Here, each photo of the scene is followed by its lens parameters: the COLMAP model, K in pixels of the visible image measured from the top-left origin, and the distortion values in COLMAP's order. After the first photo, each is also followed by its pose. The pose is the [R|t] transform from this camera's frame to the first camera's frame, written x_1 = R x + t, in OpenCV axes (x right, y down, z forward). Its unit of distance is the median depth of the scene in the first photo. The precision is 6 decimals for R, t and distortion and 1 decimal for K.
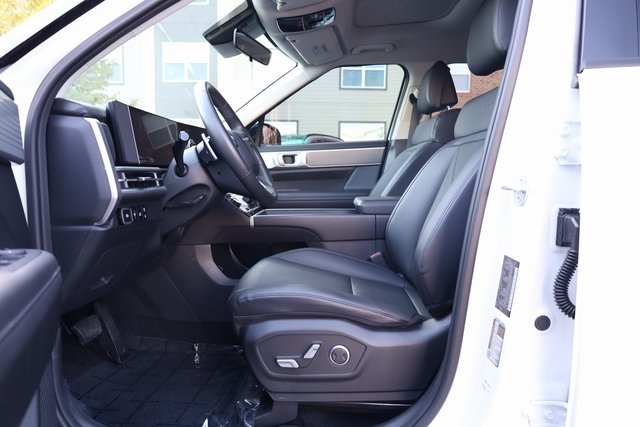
lens RADIAL K [[444.3, 0, 321.3], [0, 444.3, 217.6], [0, 0, 1]] dist [0.007589, -0.002061]
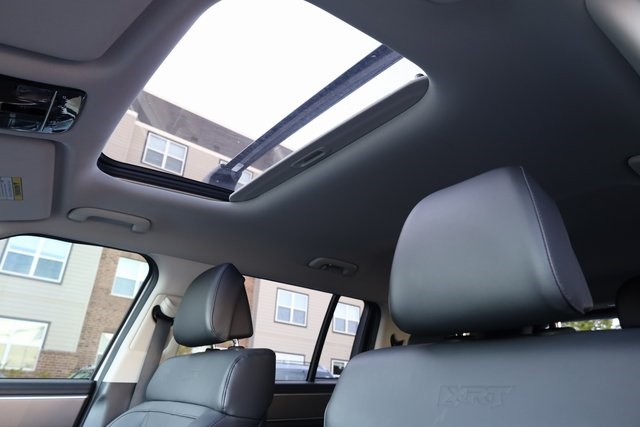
lens RADIAL K [[444.3, 0, 323.0], [0, 444.3, 212.7], [0, 0, 1]] dist [0.007589, -0.002061]
pose [[0.766168, 0.271671, 0.582392, -0.010321], [0.024815, 0.893067, -0.449239, -0.113993], [-0.642161, 0.358645, 0.677498, 0.401766]]
